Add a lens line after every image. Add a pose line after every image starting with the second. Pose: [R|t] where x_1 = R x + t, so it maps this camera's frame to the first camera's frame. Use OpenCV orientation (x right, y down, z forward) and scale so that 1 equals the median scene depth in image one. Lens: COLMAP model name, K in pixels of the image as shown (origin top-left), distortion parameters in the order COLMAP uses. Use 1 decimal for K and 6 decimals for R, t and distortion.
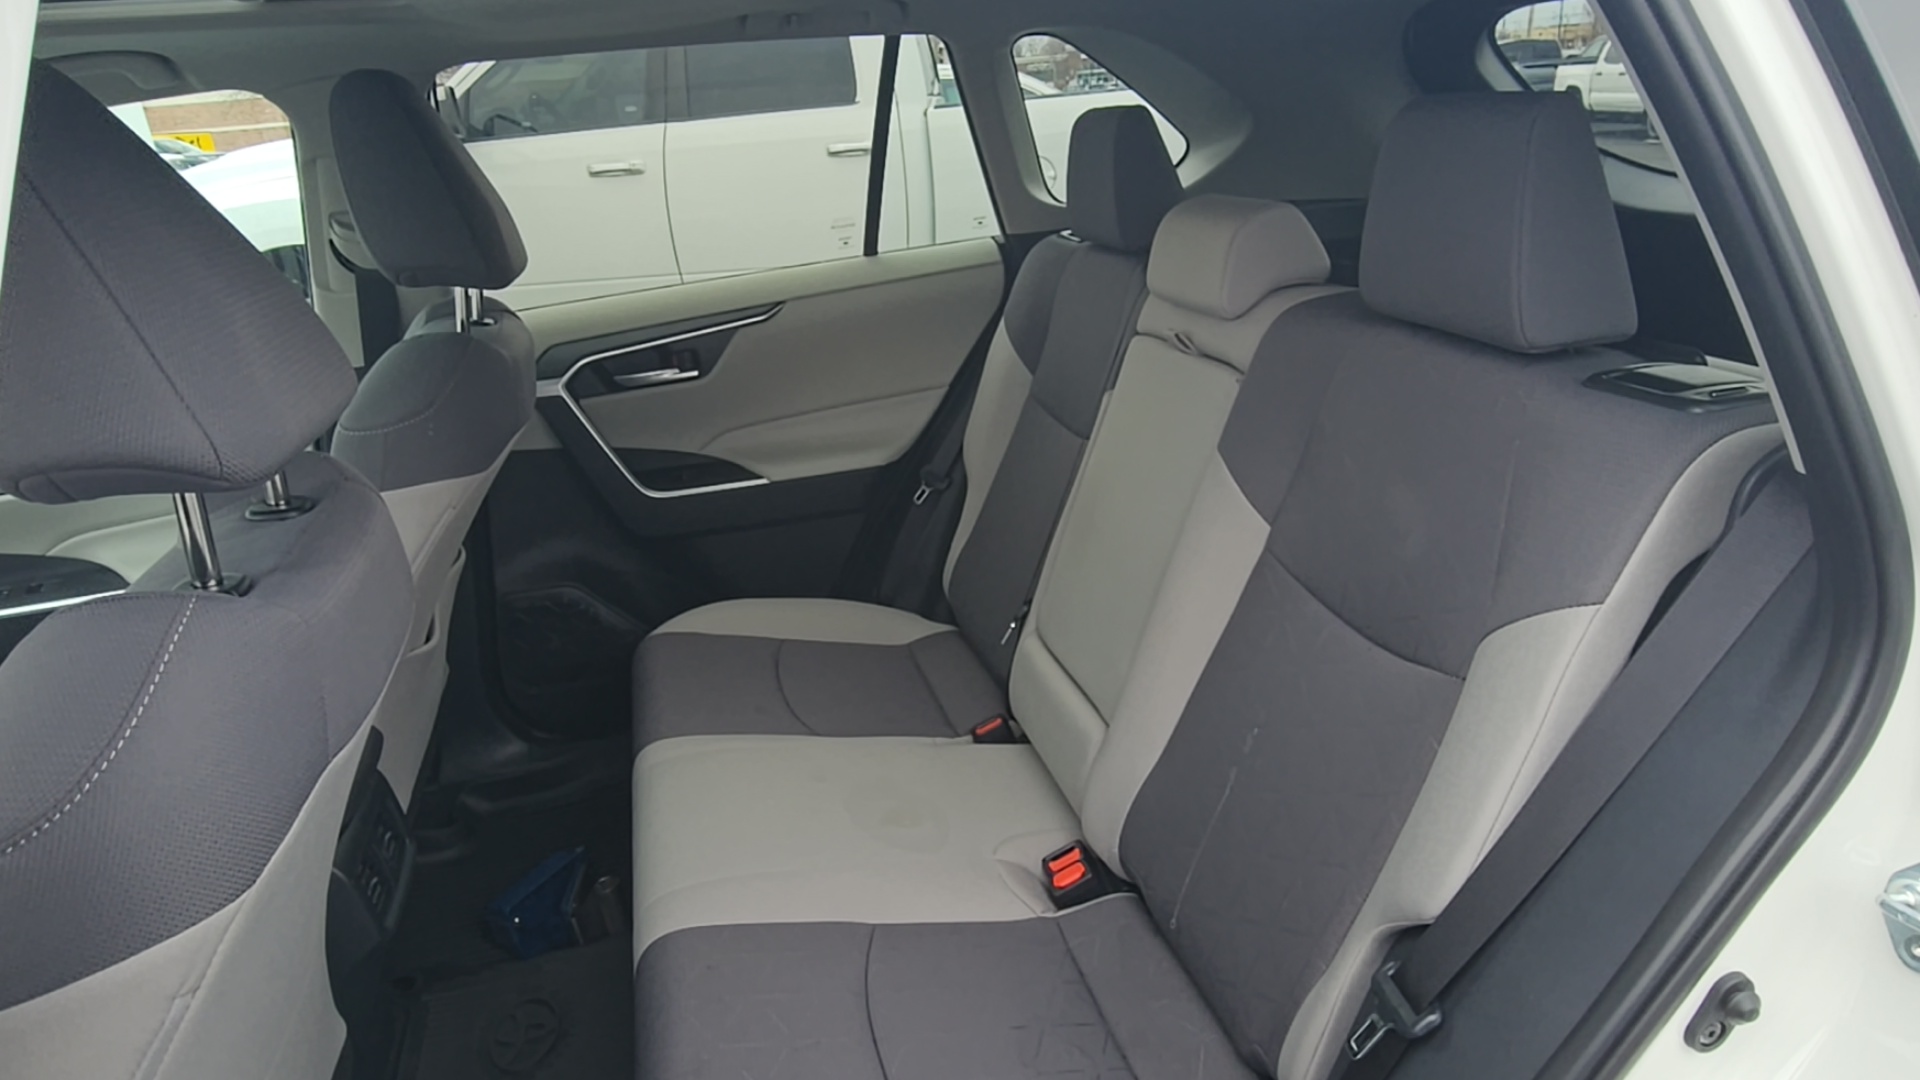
lens RADIAL K [[1168.4, 0, 981.6], [0, 1168.4, 555.9], [0, 0, 1]] dist [0.008979, -0.002955]
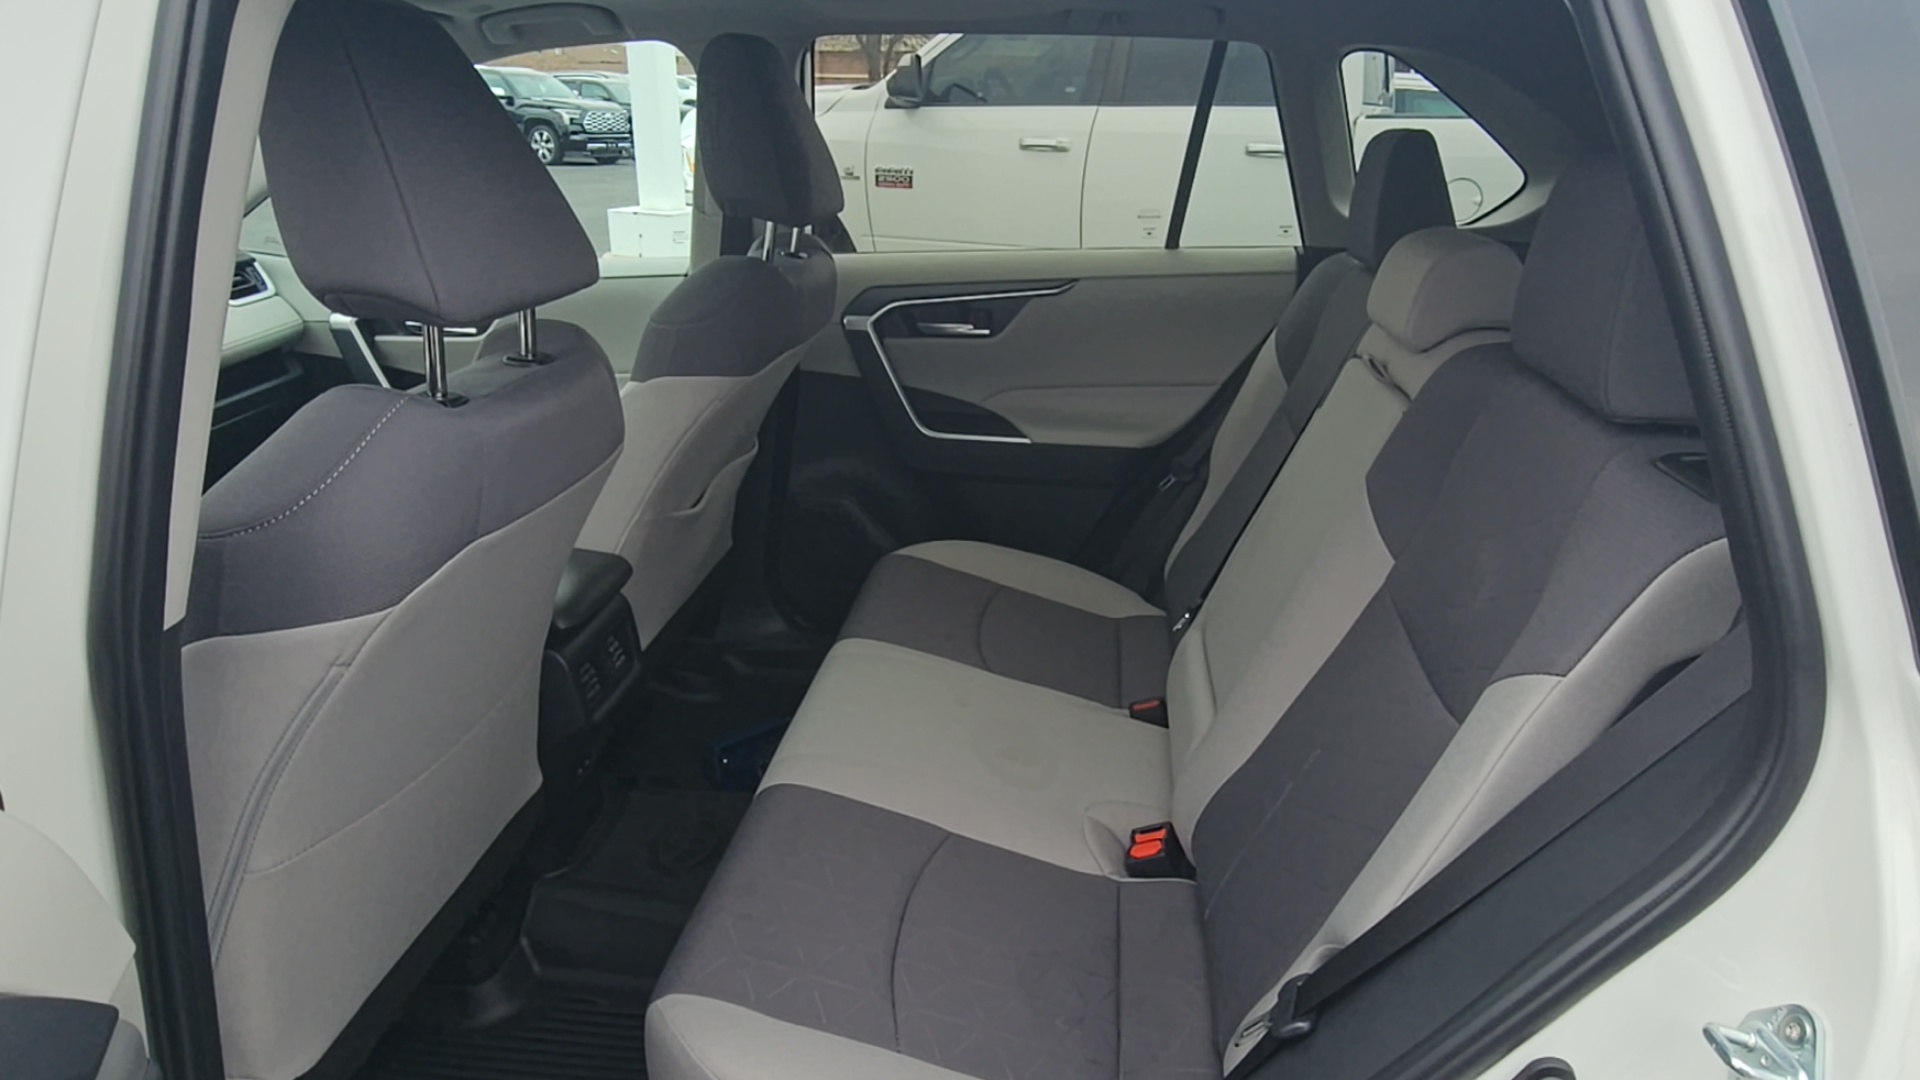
lens RADIAL K [[1168.4, 0, 981.6], [0, 1168.4, 555.9], [0, 0, 1]] dist [0.008979, -0.002955]
pose [[0.921907, 0.221581, -0.317789, 0.148329], [-0.219718, 0.974651, 0.042181, 0.003498], [0.319080, 0.030937, 0.947223, -0.034516]]
